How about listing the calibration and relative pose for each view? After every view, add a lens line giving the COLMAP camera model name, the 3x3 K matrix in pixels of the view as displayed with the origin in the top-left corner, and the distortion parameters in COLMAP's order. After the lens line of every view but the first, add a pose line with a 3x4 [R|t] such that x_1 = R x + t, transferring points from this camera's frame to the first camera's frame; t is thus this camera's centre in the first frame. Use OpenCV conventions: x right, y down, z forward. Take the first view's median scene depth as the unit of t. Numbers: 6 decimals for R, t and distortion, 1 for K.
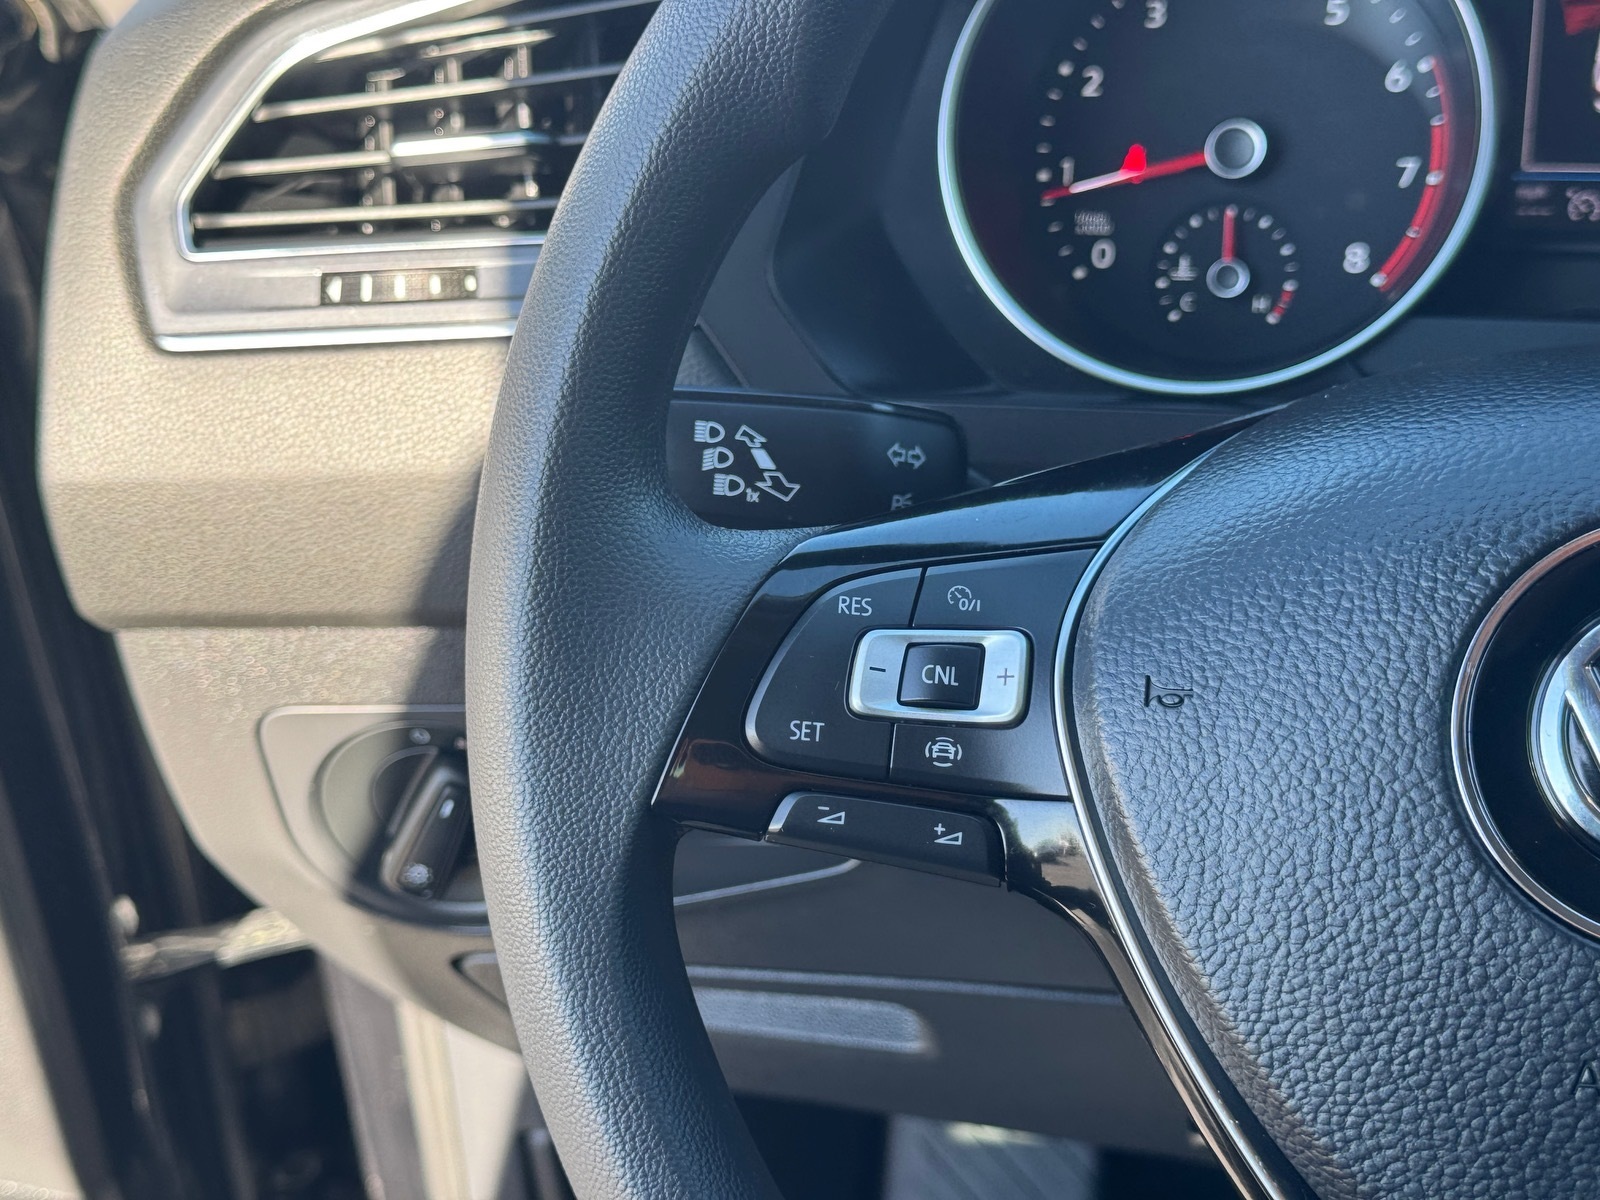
lens RADIAL K [[2366.4, 0, 800.6], [0, 2366.4, 634.3], [0, 0, 1]] dist [0.247015, -0.702899]
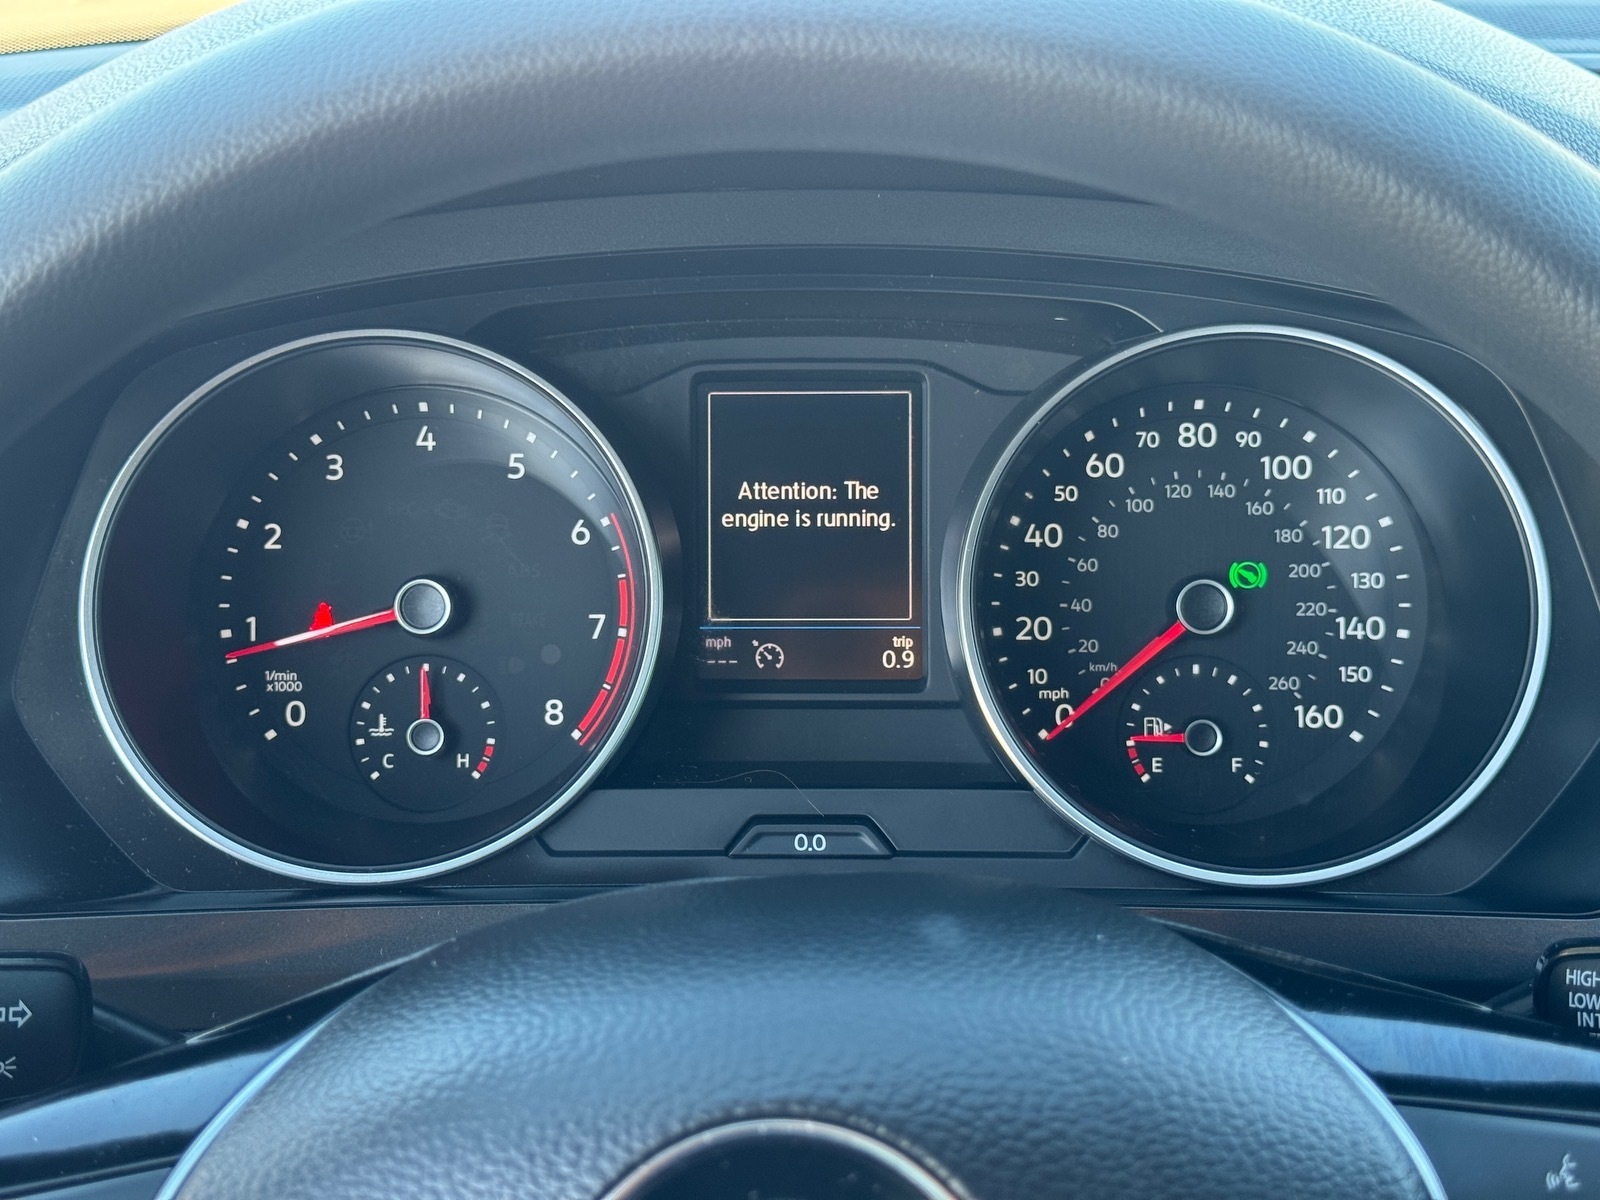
lens RADIAL K [[2366.4, 0, 800.6], [0, 2366.4, 634.3], [0, 0, 1]] dist [0.247015, -0.702899]
pose [[0.963795, -0.041615, 0.263377, 0.120978], [0.075135, 0.990106, -0.118508, -0.106871], [-0.255840, 0.134006, 0.957386, 0.070093]]
